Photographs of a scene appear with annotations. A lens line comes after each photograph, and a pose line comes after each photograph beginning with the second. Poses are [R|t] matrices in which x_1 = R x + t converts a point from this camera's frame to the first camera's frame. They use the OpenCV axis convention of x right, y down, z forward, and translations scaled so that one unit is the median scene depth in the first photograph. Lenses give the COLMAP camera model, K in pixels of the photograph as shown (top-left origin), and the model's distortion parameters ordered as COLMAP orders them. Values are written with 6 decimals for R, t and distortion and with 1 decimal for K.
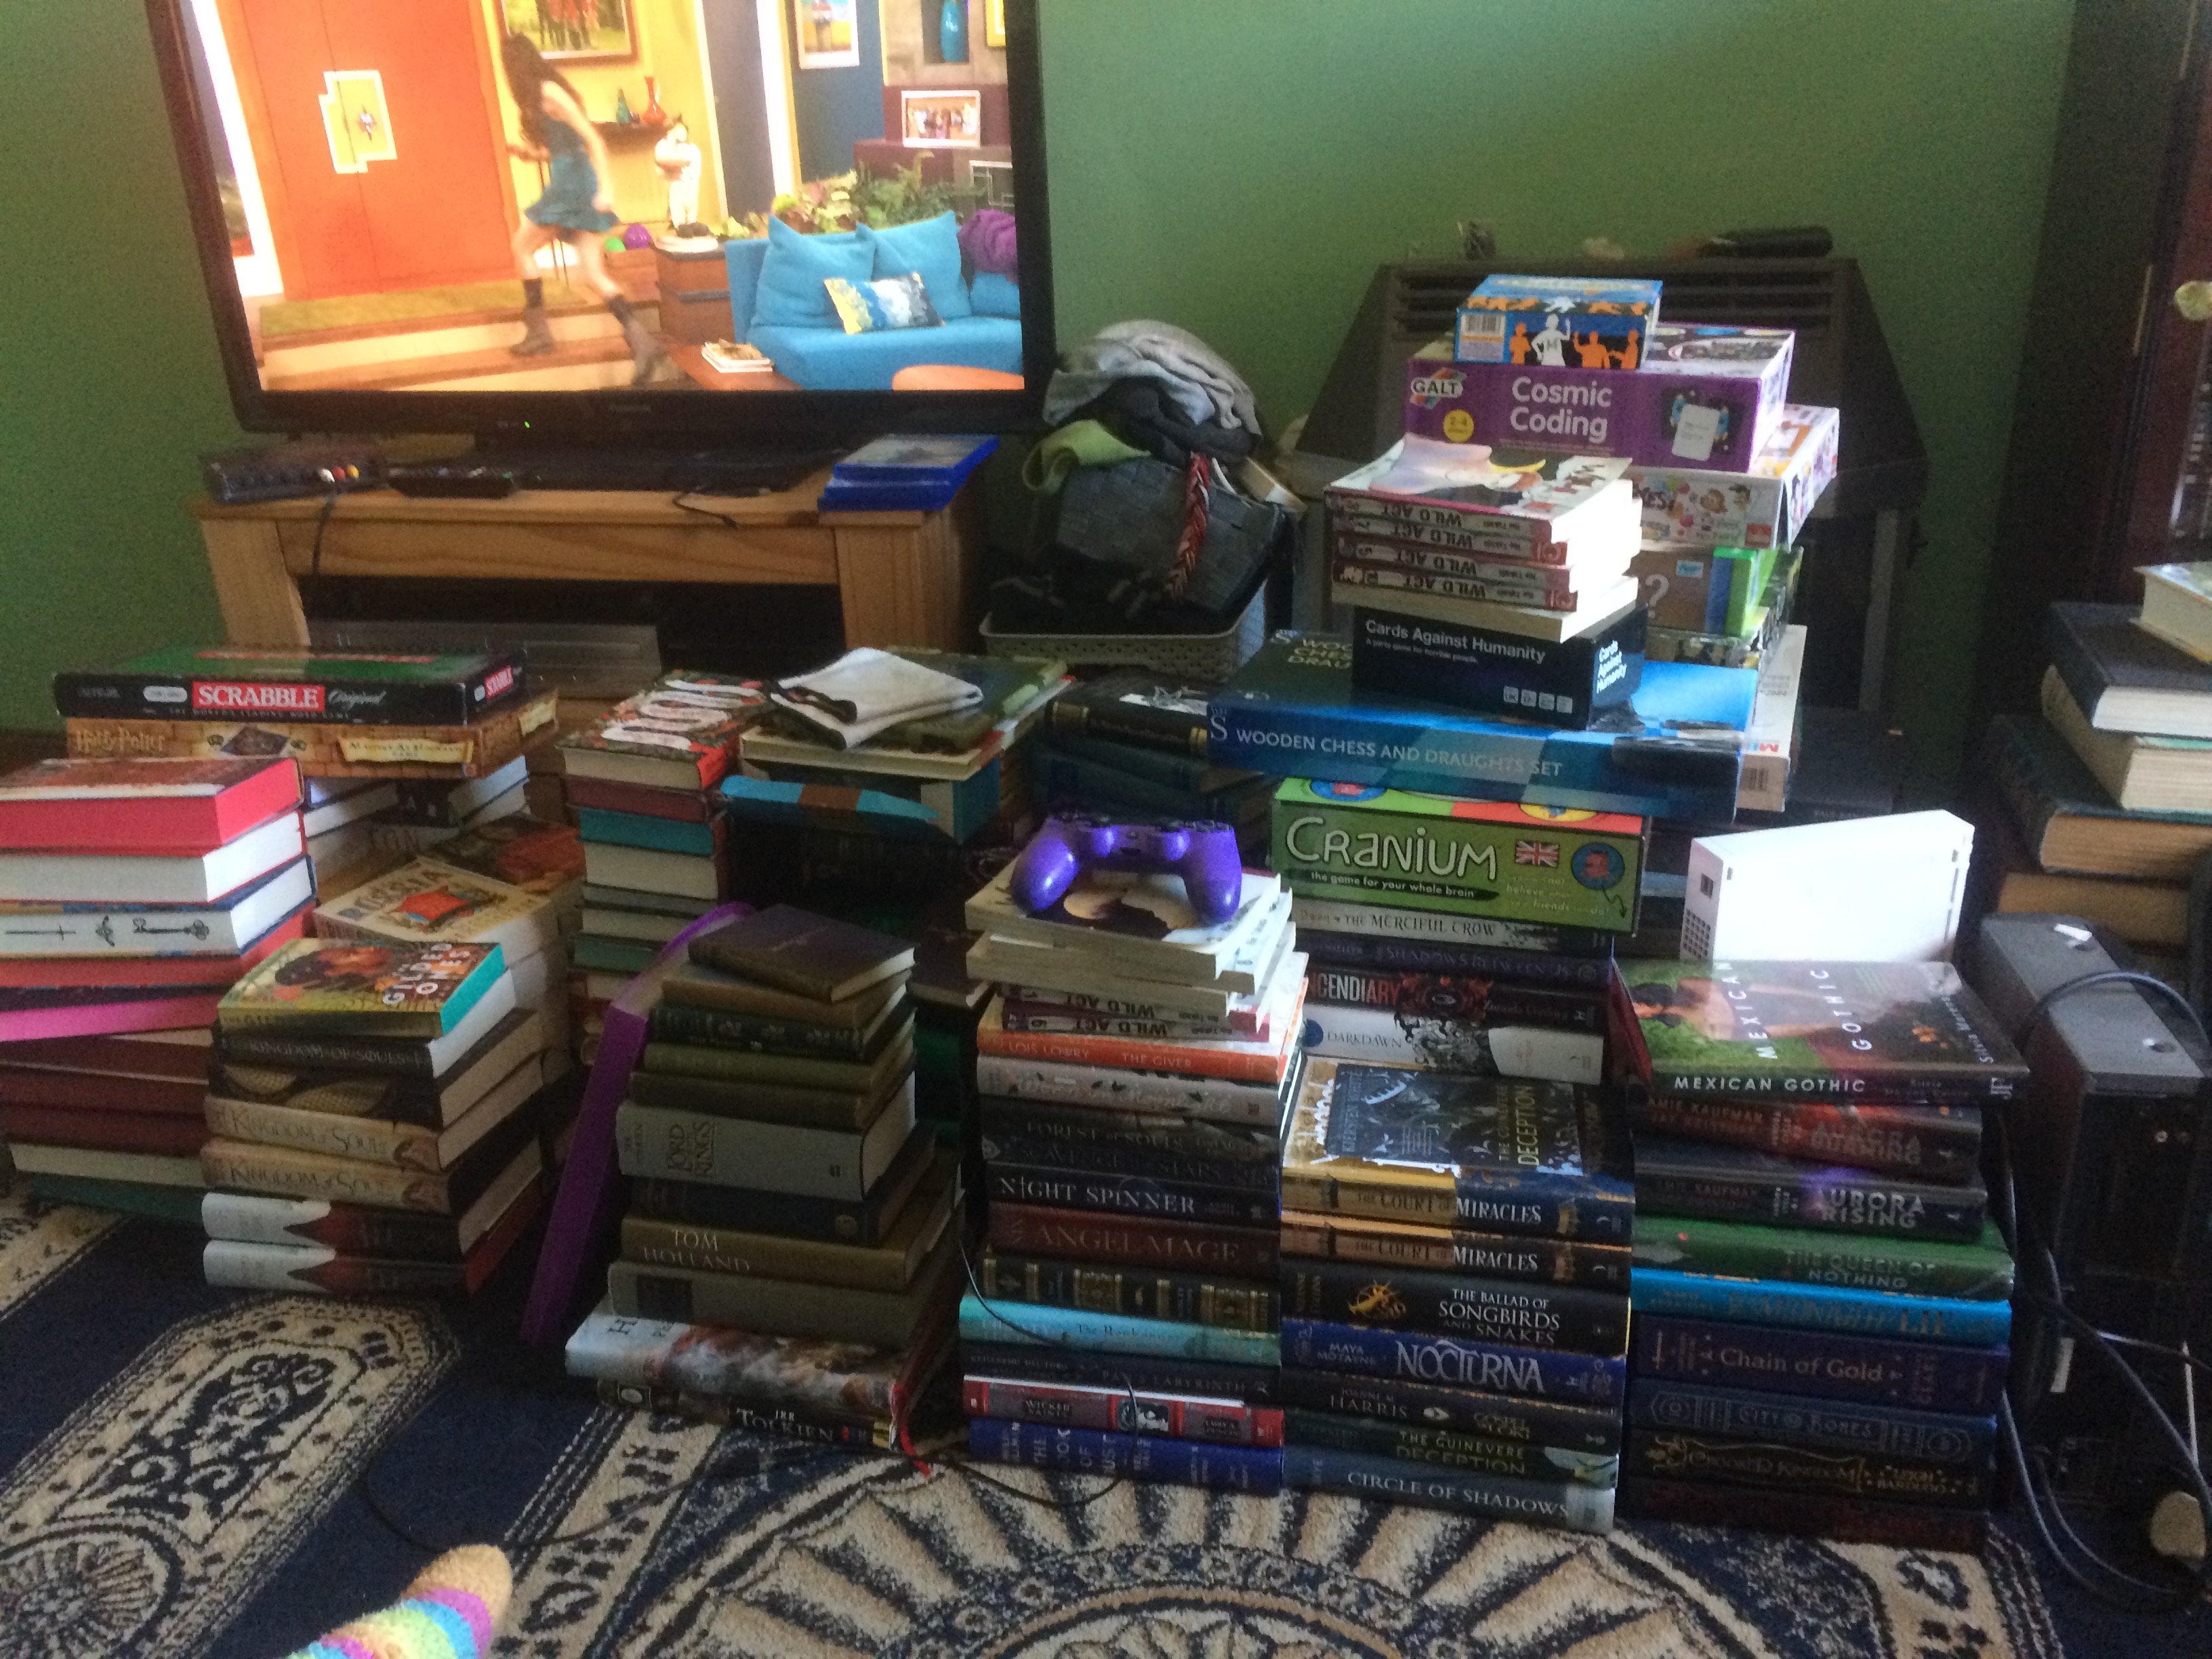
lens RADIAL K [[1883.9, 0, 1109.5], [0, 1883.9, 824.9], [0, 0, 1]] dist [0.077296, -0.082324]
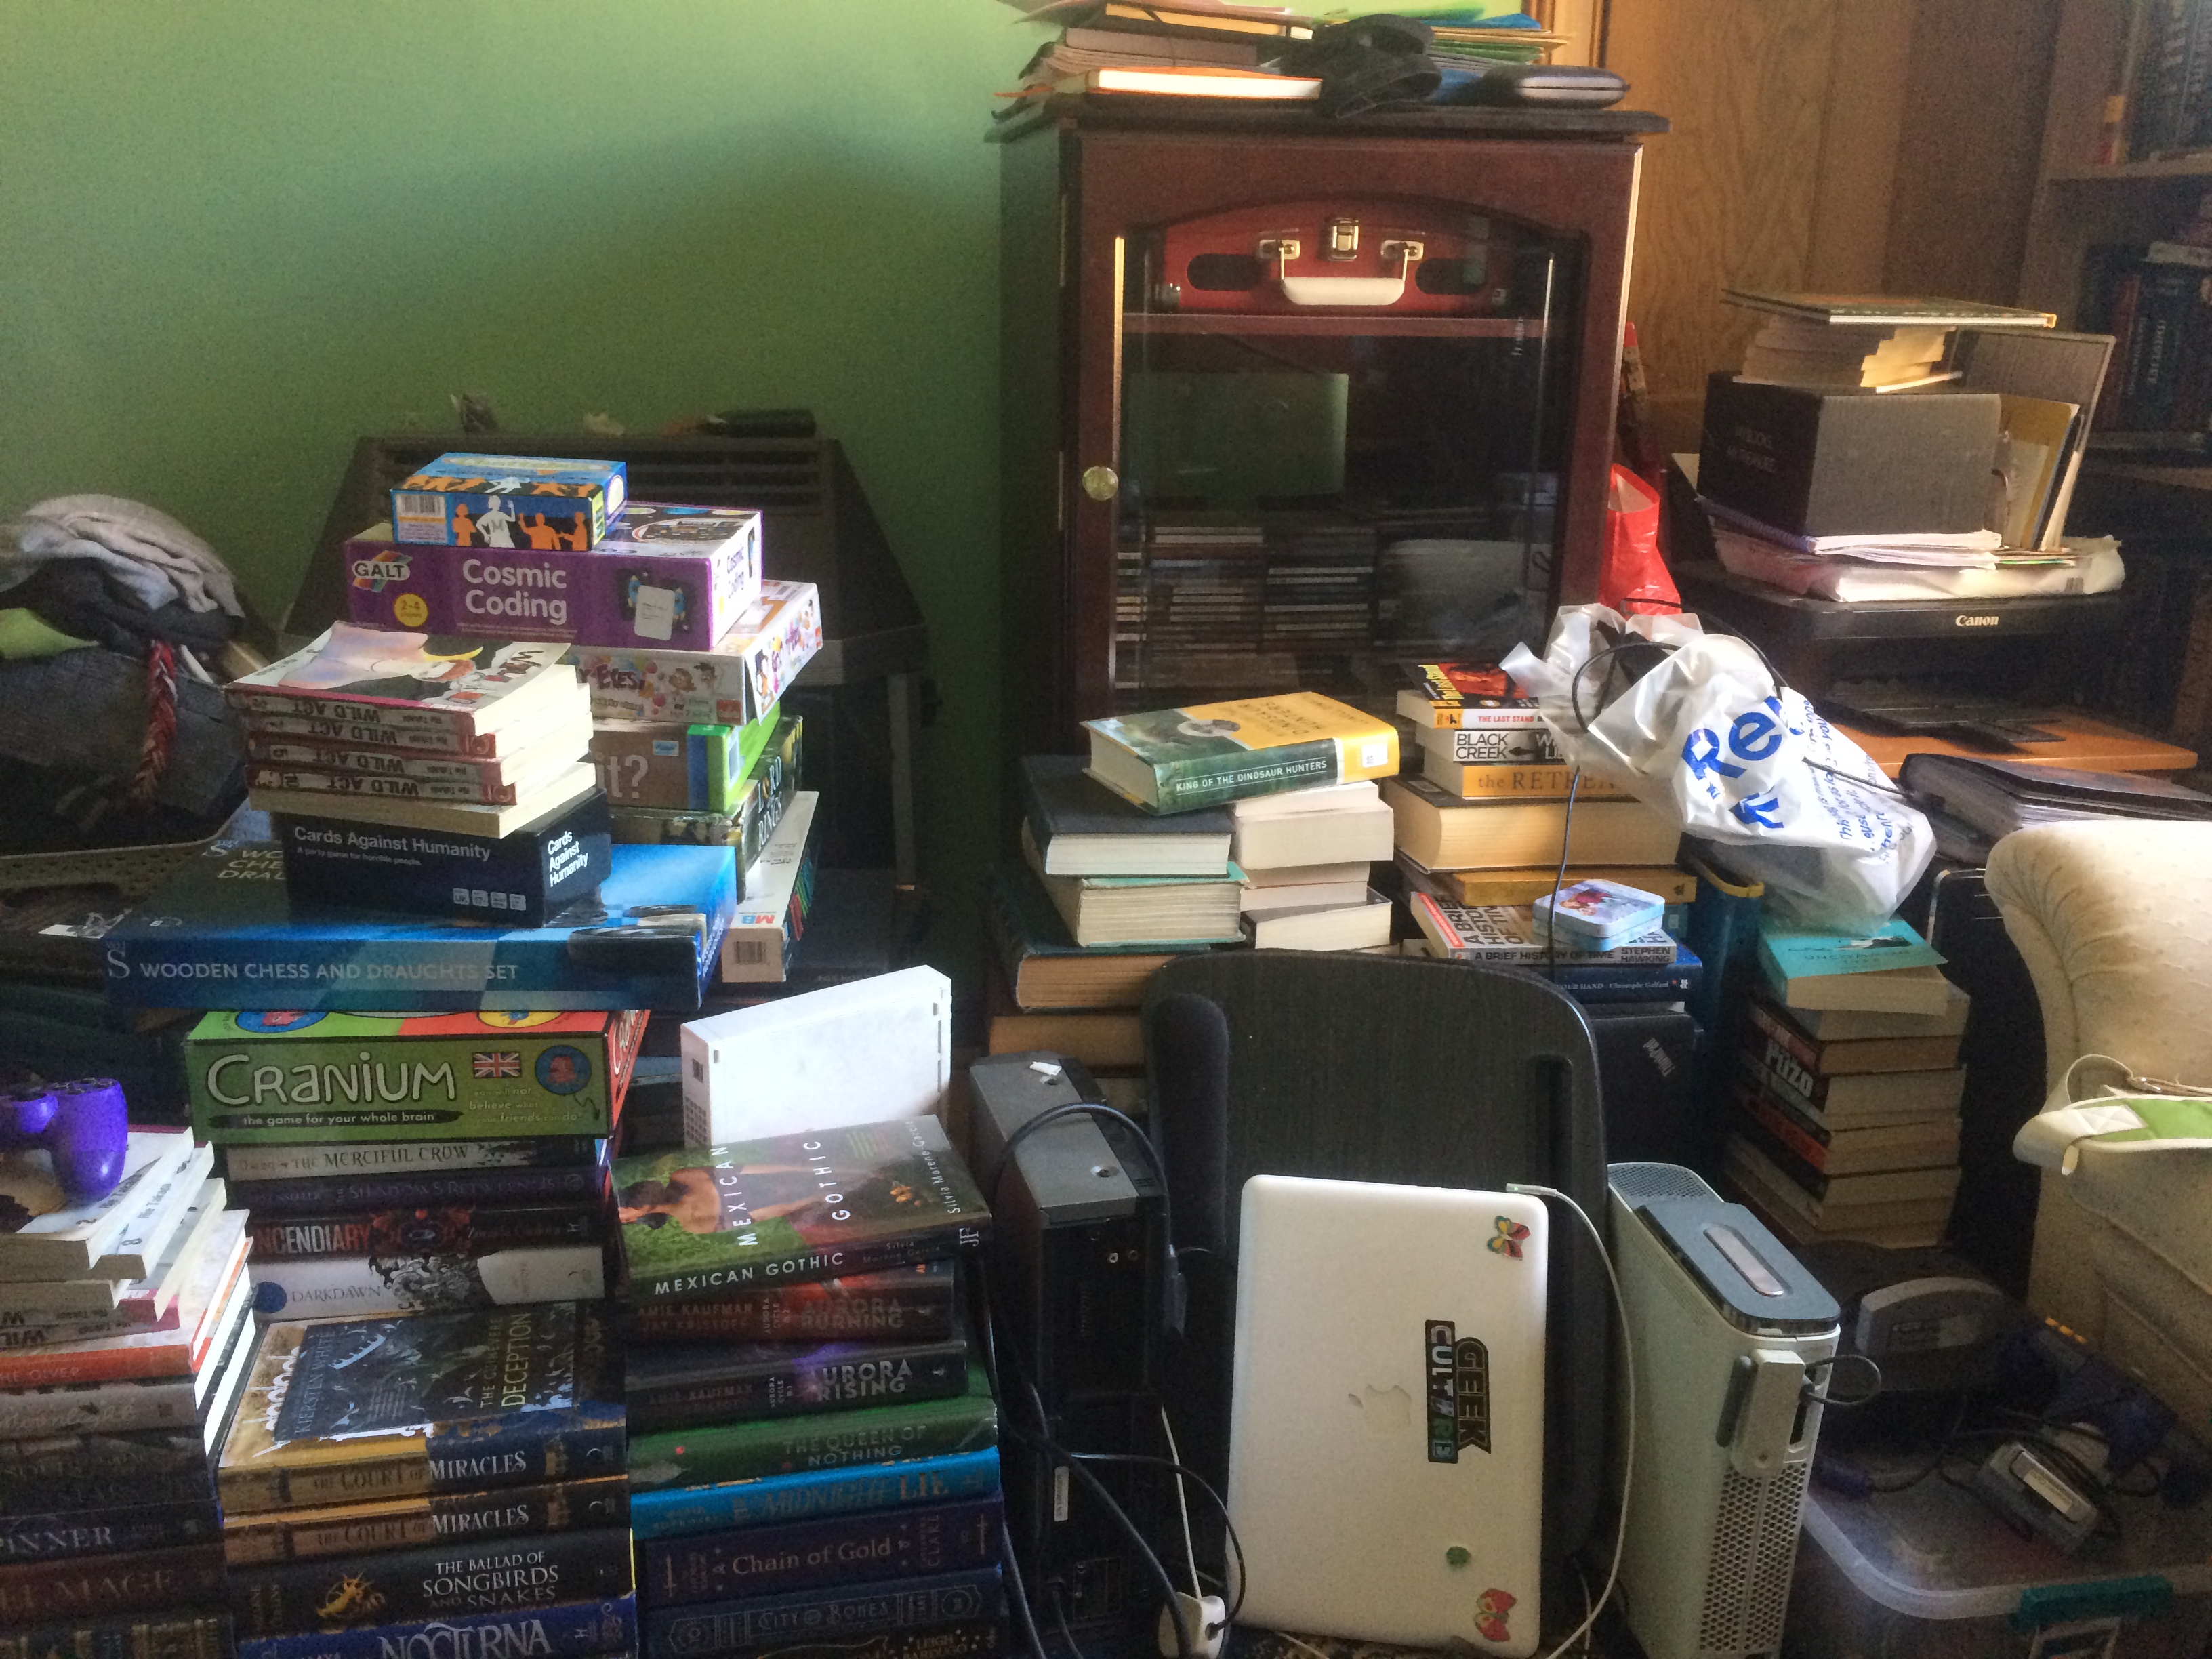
lens RADIAL K [[1883.9, 0, 1114.5], [0, 1883.9, 822.2], [0, 0, 1]] dist [0.077296, -0.082324]
pose [[0.914386, -0.078542, 0.397151, 0.136134], [0.110016, 0.992291, -0.057058, -0.015845], [-0.389608, 0.095866, 0.915978, 0.010927]]
